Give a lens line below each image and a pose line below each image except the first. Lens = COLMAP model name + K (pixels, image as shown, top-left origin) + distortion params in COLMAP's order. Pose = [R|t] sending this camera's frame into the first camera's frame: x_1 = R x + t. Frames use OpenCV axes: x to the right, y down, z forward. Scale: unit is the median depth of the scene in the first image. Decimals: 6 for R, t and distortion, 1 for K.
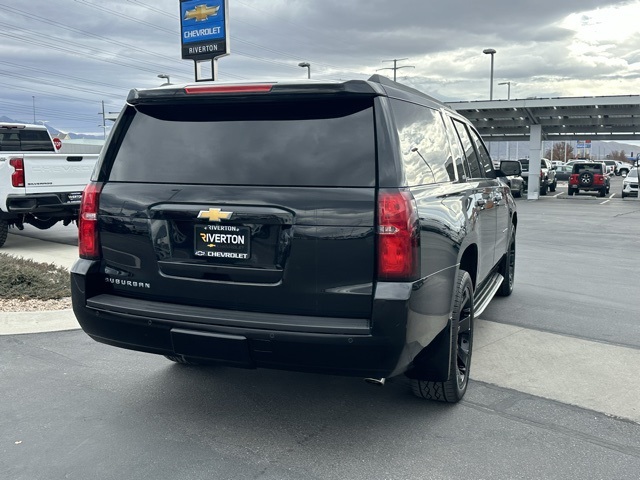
lens RADIAL K [[643.8, 0, 312.8], [0, 643.8, 241.4], [0, 0, 1]] dist [0.143793, -0.268810]
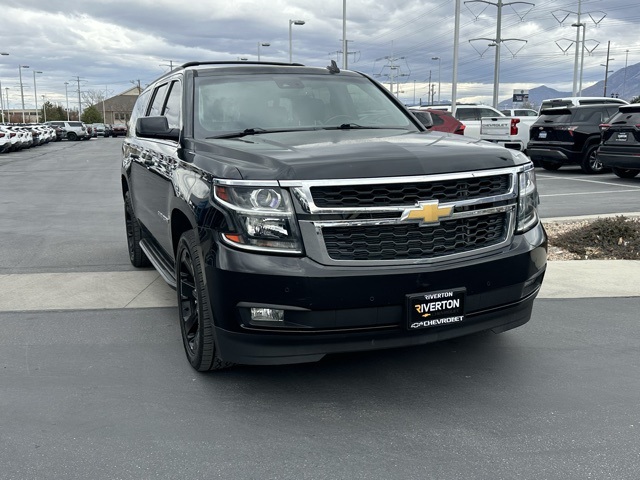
lens RADIAL K [[639.5, 0, 313.8], [0, 639.5, 238.1], [0, 0, 1]] dist [0.178281, -0.350200]
pose [[-0.732902, 0.127632, -0.668255, 1.071570], [-0.056150, 0.967546, 0.246377, -0.291245], [0.678013, 0.218093, -0.701950, 2.658749]]
